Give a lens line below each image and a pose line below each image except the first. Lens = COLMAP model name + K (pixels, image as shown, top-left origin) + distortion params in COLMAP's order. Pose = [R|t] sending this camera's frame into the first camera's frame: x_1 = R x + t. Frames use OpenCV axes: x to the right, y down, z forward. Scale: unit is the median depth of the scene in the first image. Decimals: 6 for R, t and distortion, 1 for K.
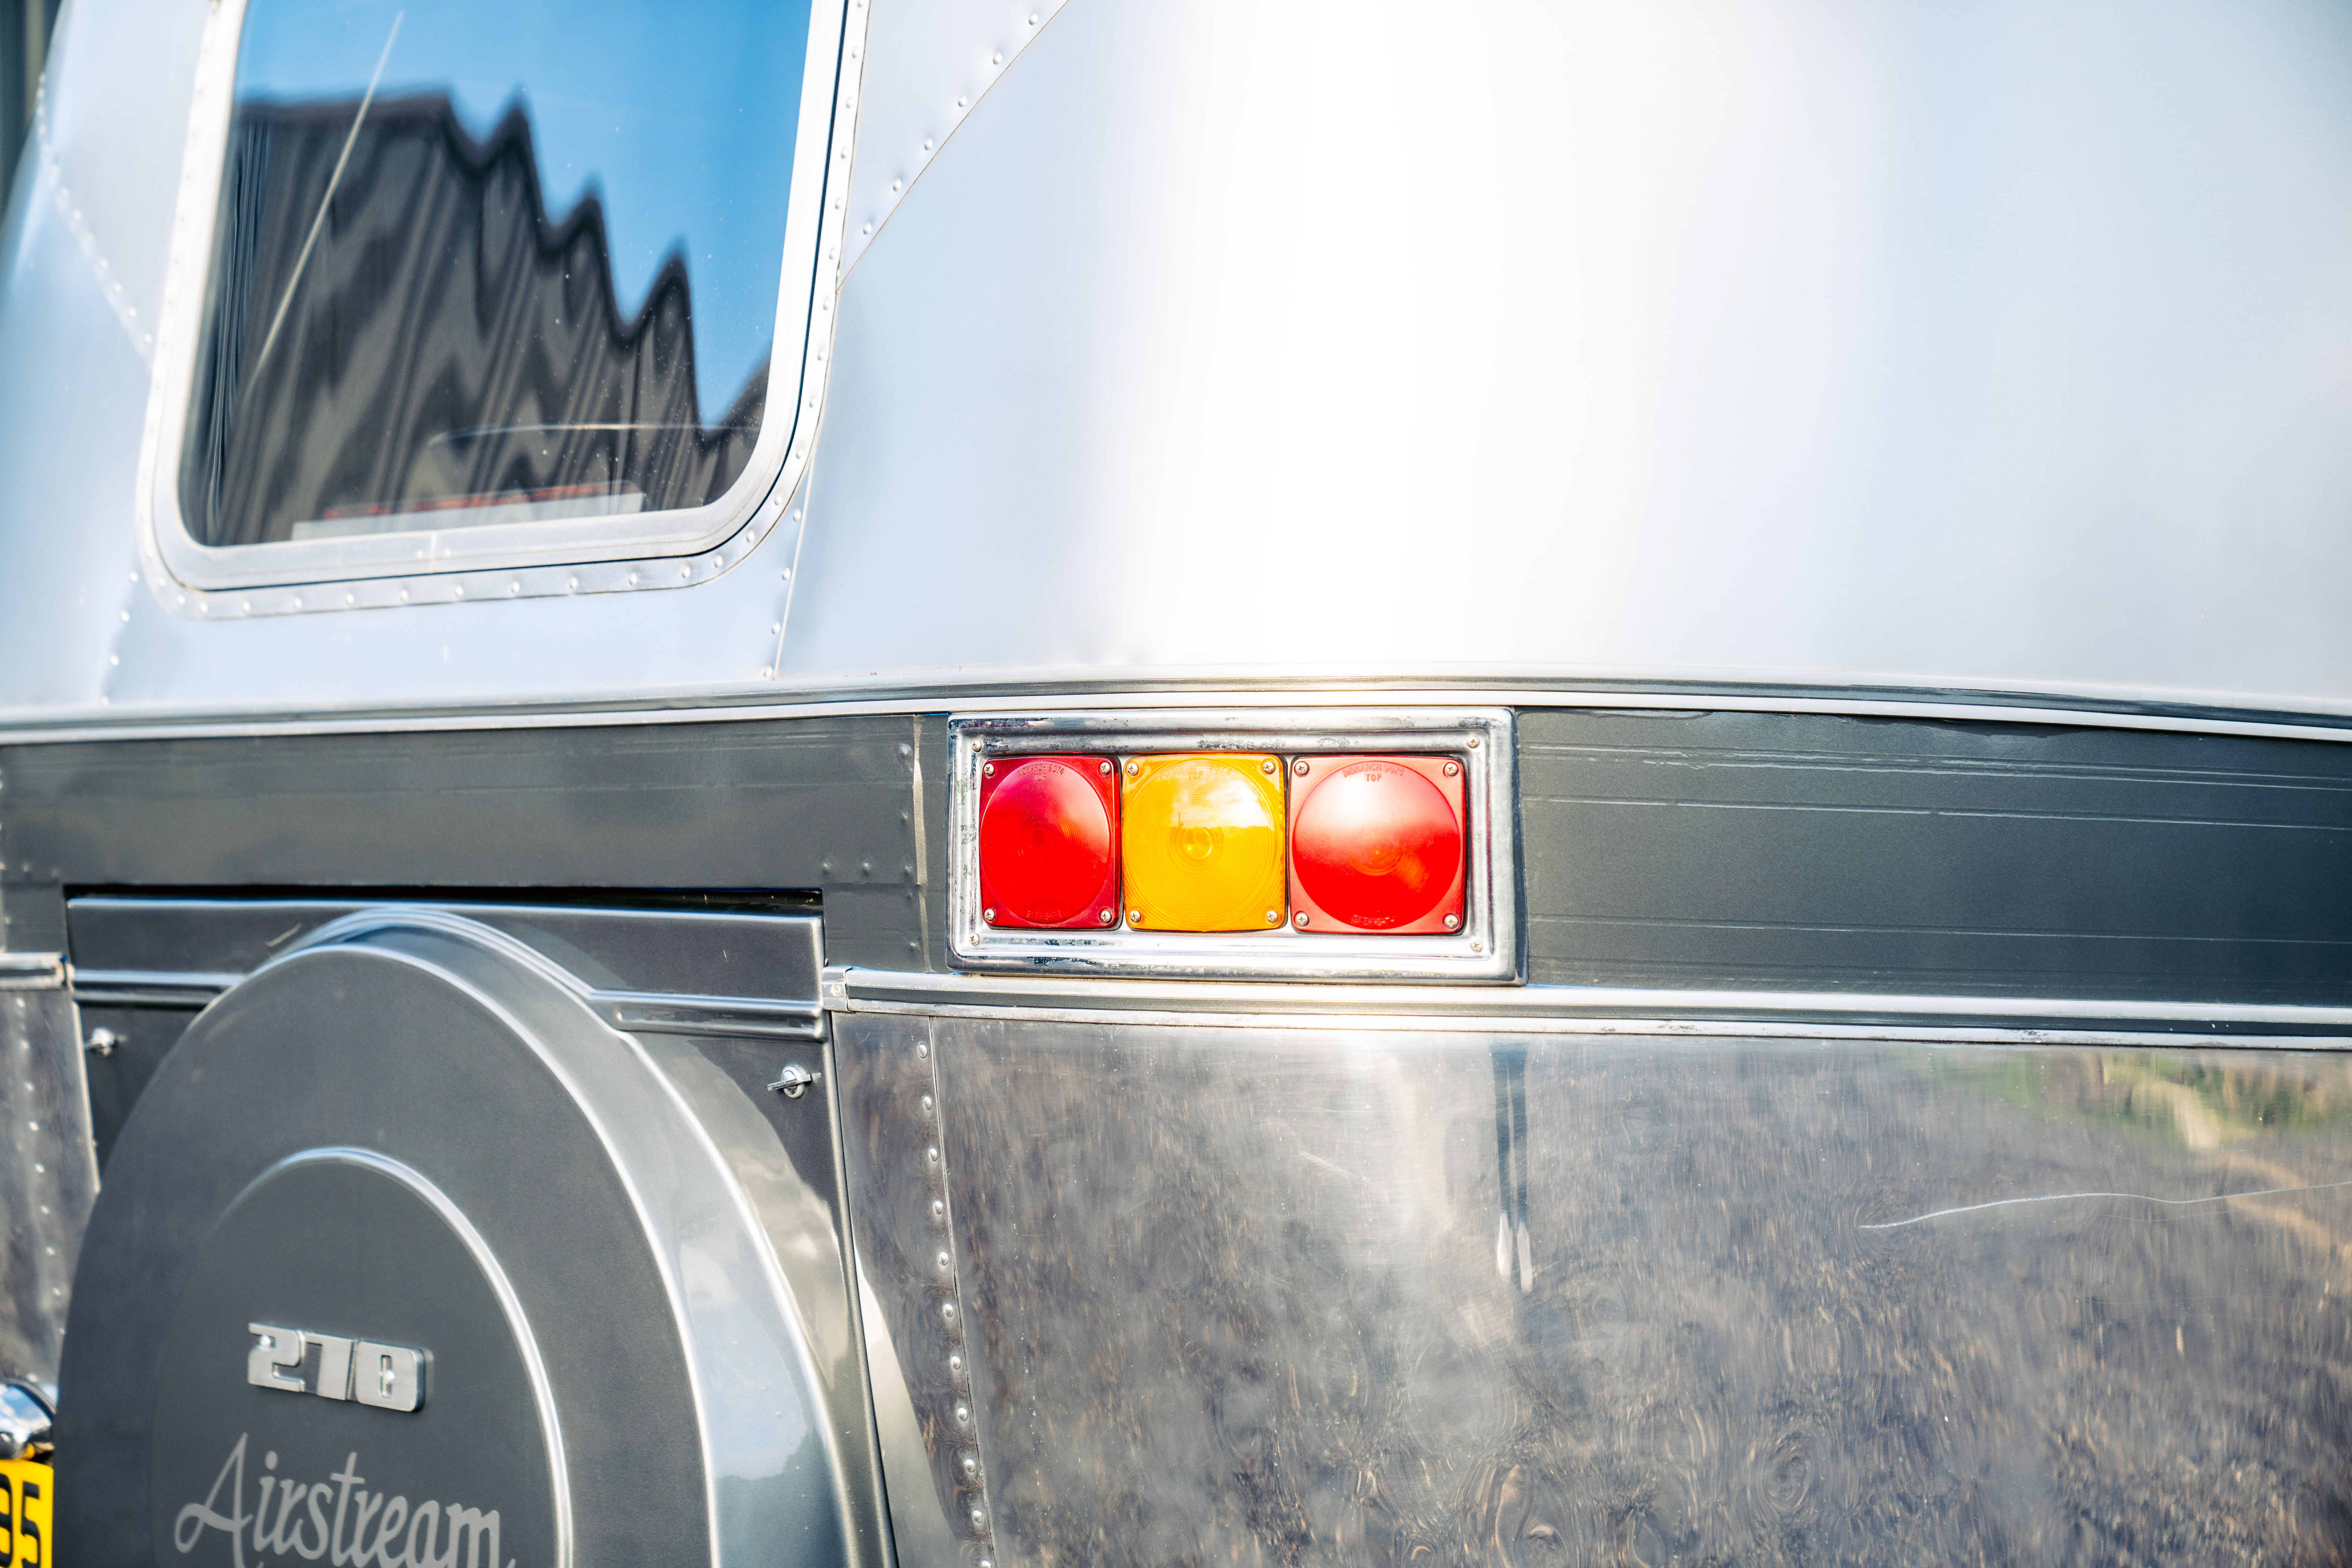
lens RADIAL K [[4475.1, 0, 1180.9], [0, 4475.1, 806.5], [0, 0, 1]] dist [0.326804, 0.297541]
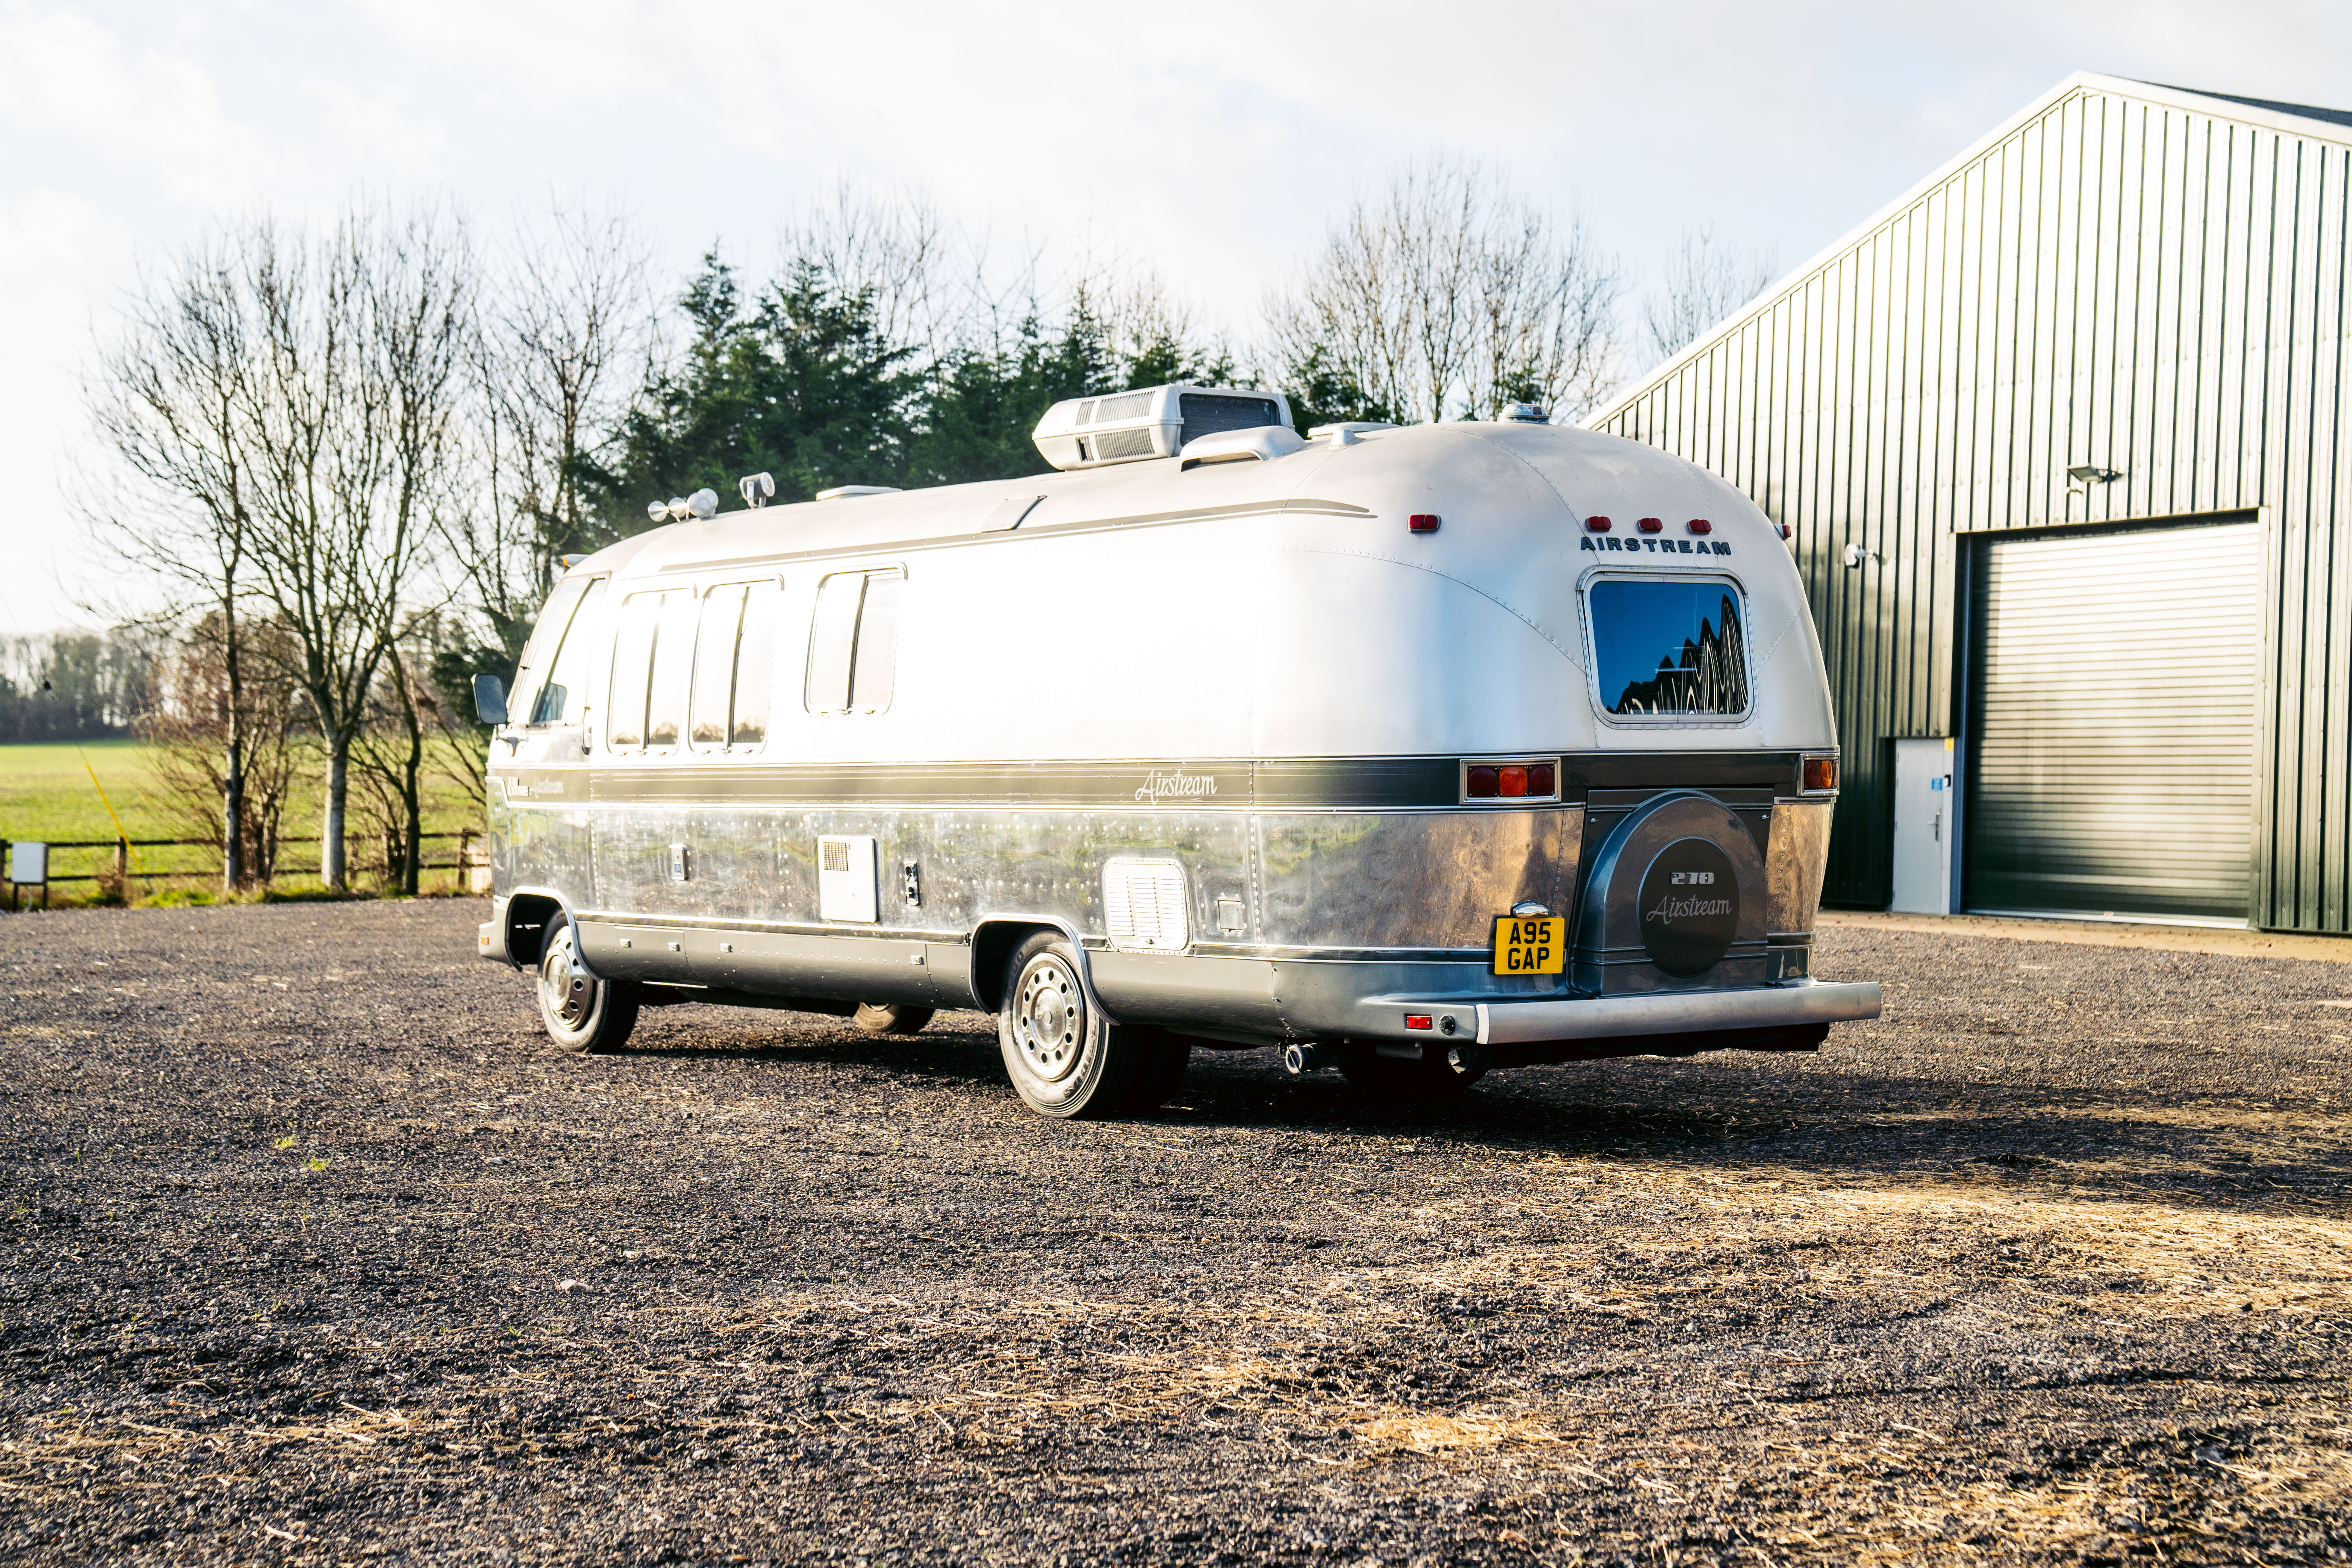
lens RADIAL K [[3470.6, 0, 1237.9], [0, 3470.6, 786.3], [0, 0, 1]] dist [0.171741, 0.084254]
pose [[0.119407, -0.030273, 0.992384, -4.466191], [-0.022596, 0.999193, 0.033200, -0.107889], [-0.992588, -0.026388, 0.118627, 1.124425]]
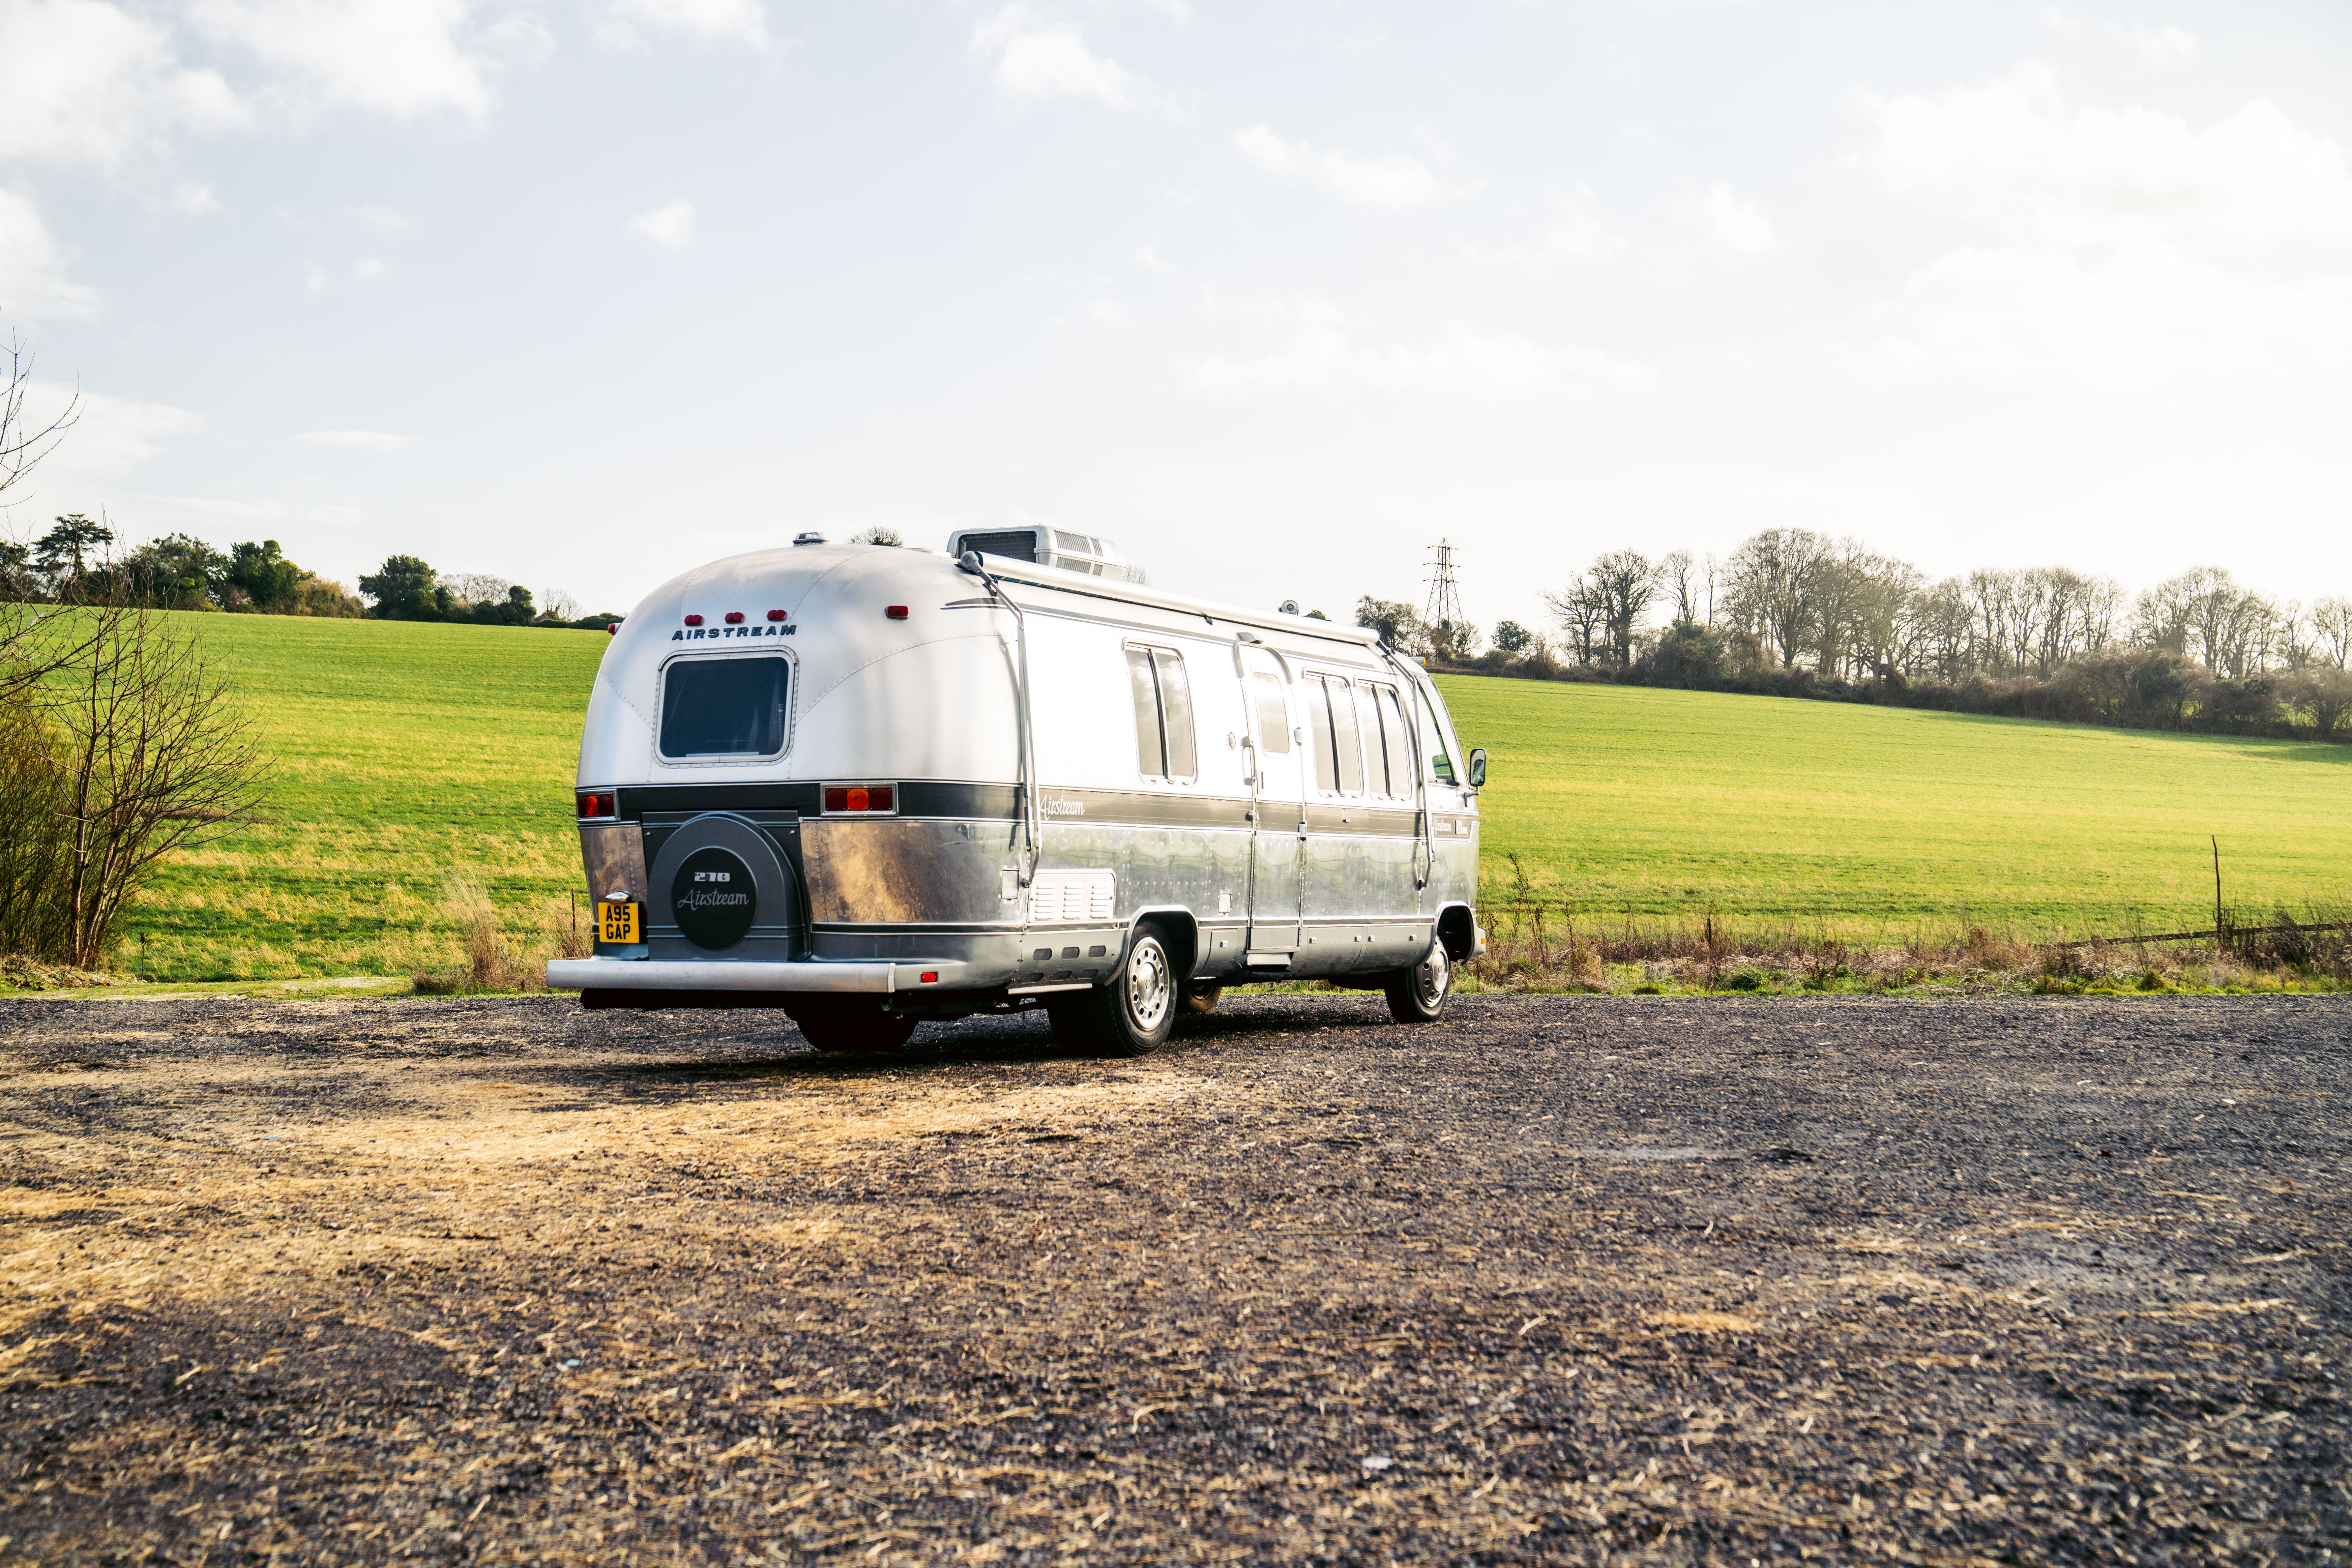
lens RADIAL K [[3111.8, 0, 1176.0], [0, 3111.8, 784.0], [0, 0, 1]] dist [0.123673, 0.012397]
pose [[0.938997, -0.011577, 0.343729, -1.247845], [0.011795, 0.999929, 0.001456, -0.018845], [-0.343722, 0.002687, 0.939068, -4.011224]]
